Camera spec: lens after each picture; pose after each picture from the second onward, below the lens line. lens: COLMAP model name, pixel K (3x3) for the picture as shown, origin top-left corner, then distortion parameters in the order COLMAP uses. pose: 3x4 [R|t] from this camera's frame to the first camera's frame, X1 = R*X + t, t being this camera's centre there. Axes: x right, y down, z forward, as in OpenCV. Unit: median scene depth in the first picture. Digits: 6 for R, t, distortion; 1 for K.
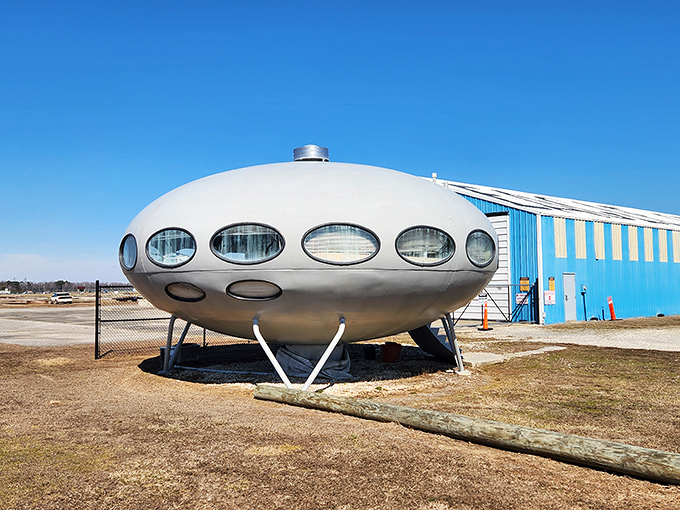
lens RADIAL K [[829.6, 0, 339.1], [0, 829.6, 254.1], [0, 0, 1]] dist [0.164451, 0.000000]
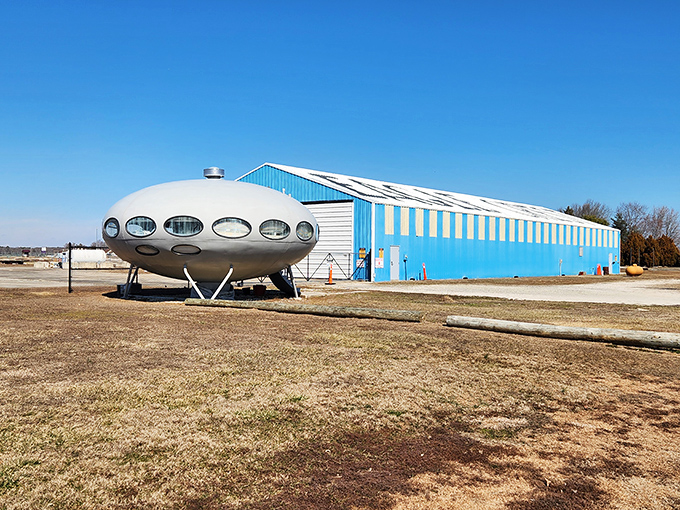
lens RADIAL K [[829.6, 0, 342.2], [0, 829.6, 256.2], [0, 0, 1]] dist [0.164451, 0.000000]
pose [[0.989531, 0.021421, 0.142722, -0.016701], [-0.026951, 0.998955, 0.036926, -0.021476], [-0.141782, -0.040386, 0.989074, -0.880590]]
